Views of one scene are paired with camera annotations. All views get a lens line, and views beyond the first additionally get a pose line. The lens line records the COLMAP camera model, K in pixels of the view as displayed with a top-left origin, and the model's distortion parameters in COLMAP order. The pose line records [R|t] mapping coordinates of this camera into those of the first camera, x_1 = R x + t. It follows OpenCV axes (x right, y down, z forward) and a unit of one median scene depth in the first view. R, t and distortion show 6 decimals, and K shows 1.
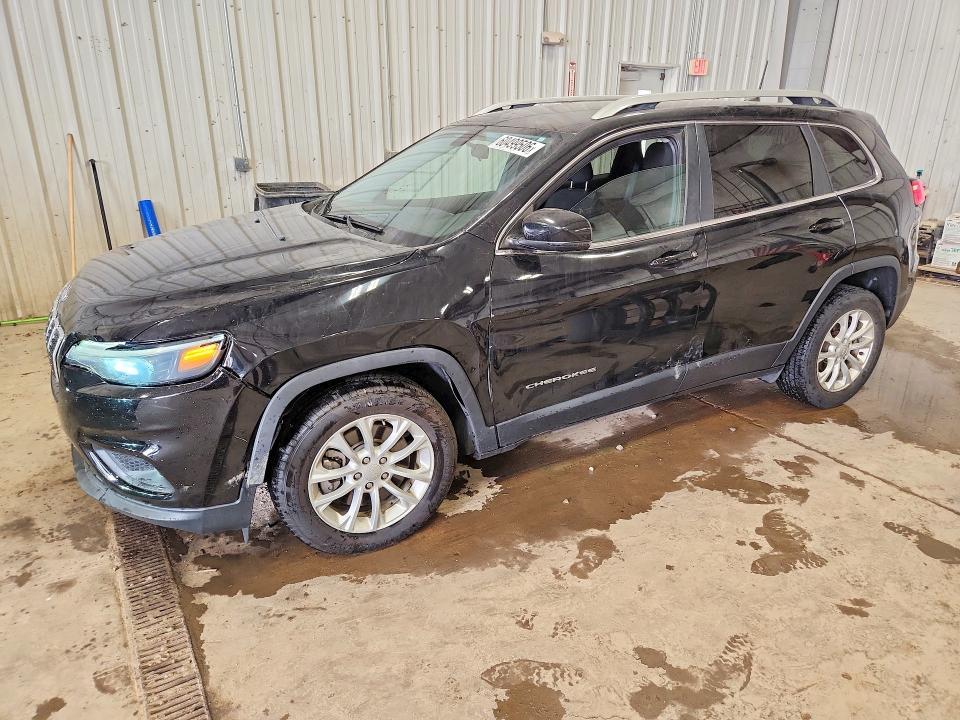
lens RADIAL K [[654.6, 0, 482.5], [0, 654.6, 358.9], [0, 0, 1]] dist [0.037012, -0.019303]
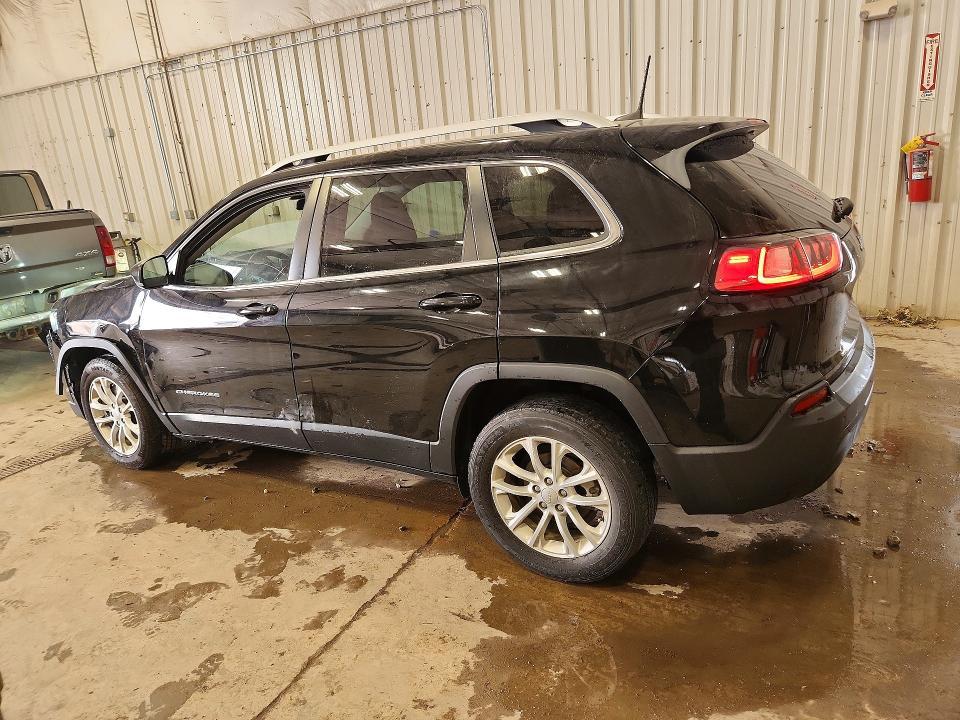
lens RADIAL K [[654.6, 0, 483.5], [0, 654.6, 363.4], [0, 0, 1]] dist [0.037012, -0.019303]
pose [[0.497413, 0.198594, -0.844476, 1.245763], [-0.210033, 0.972052, 0.104882, -0.234432], [0.841704, 0.125198, 0.525223, 0.707826]]
